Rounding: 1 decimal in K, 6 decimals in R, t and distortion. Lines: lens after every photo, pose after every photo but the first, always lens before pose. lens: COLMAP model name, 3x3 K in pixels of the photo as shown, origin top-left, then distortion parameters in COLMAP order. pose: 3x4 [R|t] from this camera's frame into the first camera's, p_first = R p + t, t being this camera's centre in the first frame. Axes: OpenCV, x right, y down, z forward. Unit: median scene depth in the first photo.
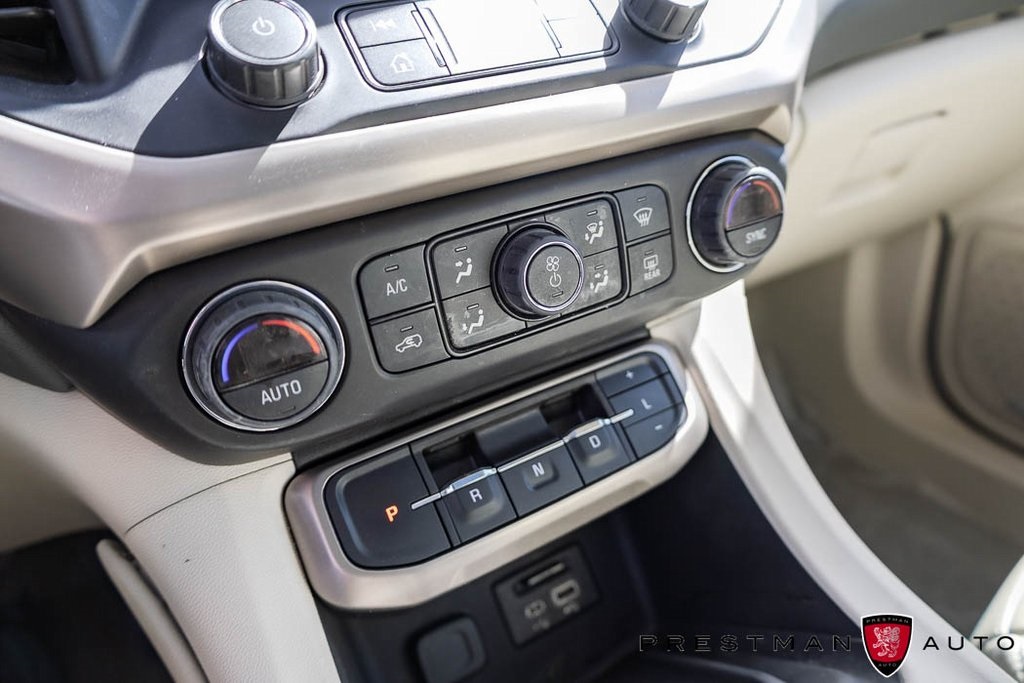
lens RADIAL K [[659.1, 0, 519.8], [0, 659.1, 349.8], [0, 0, 1]] dist [0.000761, -0.003073]
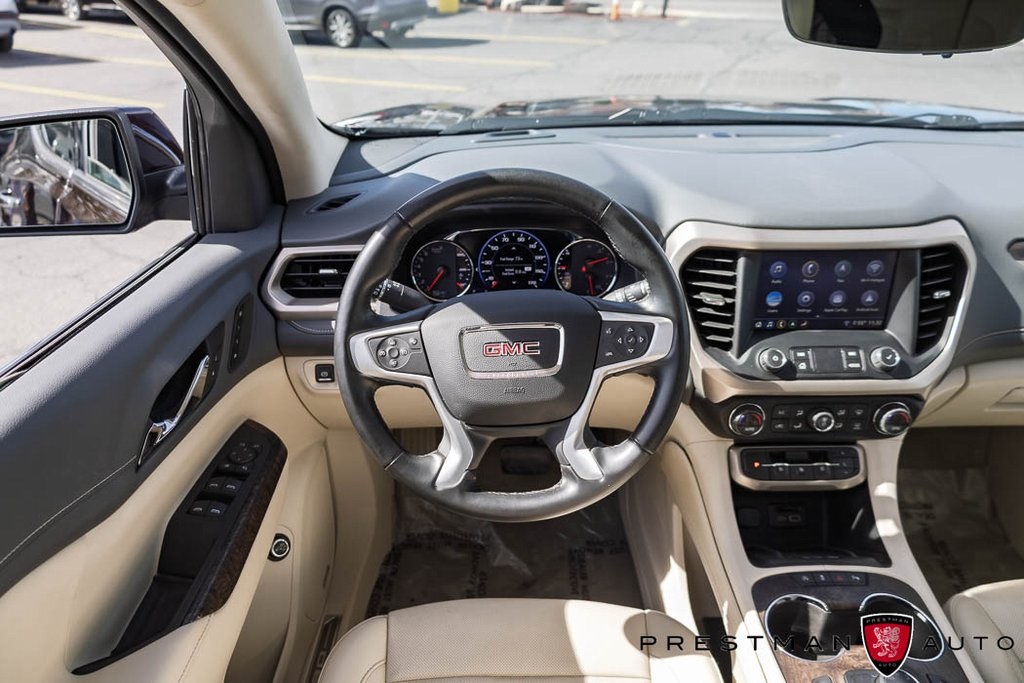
lens RADIAL K [[659.1, 0, 519.8], [0, 659.1, 349.8], [0, 0, 1]] dist [0.000761, -0.003073]
pose [[0.864513, 0.314855, -0.391770, -0.085091], [-0.297756, 0.948798, 0.105470, -0.309958], [0.404919, 0.025472, 0.913998, -2.545131]]
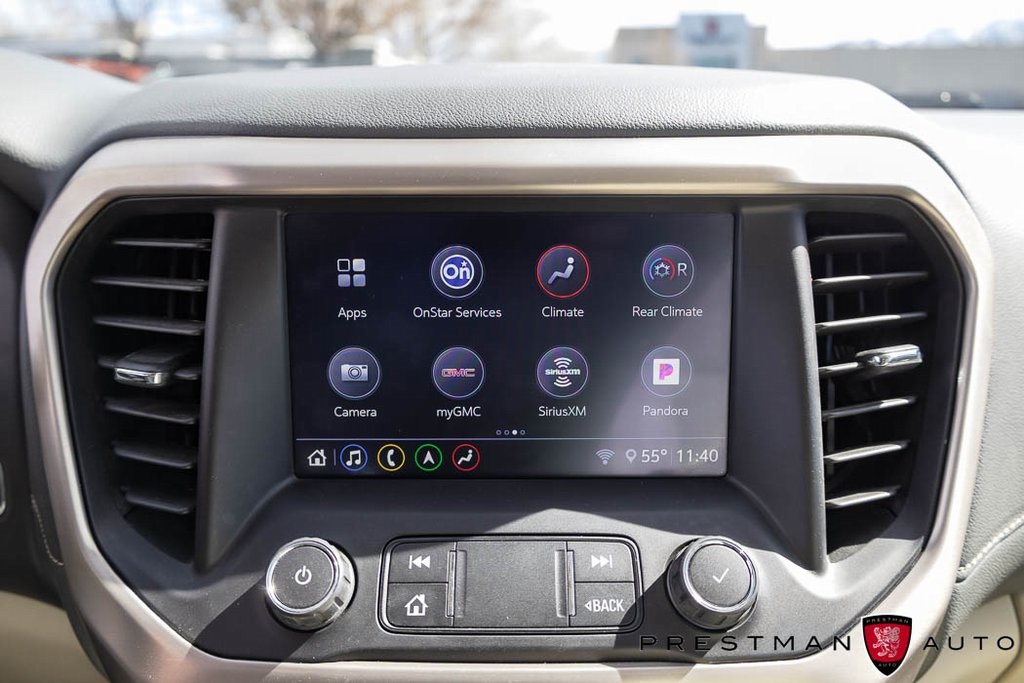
lens RADIAL K [[794.9, 0, 512.4], [0, 794.9, 344.2], [0, 0, 1]] dist [0.007047, -0.000346]
pose [[0.862299, 0.218154, -0.457001, 0.358772], [-0.305094, 0.944083, -0.125003, -0.527360], [0.404177, 0.247218, 0.880638, -0.198875]]
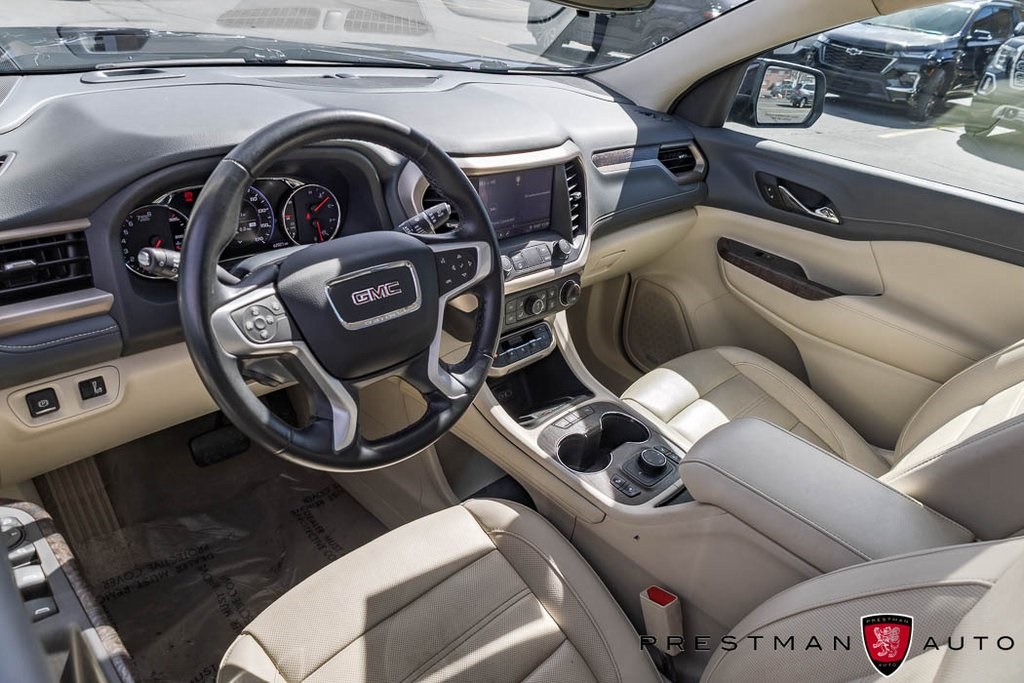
lens RADIAL K [[659.1, 0, 519.8], [0, 659.1, 349.8], [0, 0, 1]] dist [0.000761, -0.003073]
pose [[0.931939, 0.056942, 0.358116, -1.444947], [-0.076016, 0.996328, 0.039399, 0.017047], [-0.354558, -0.063940, 0.932845, -2.823476]]
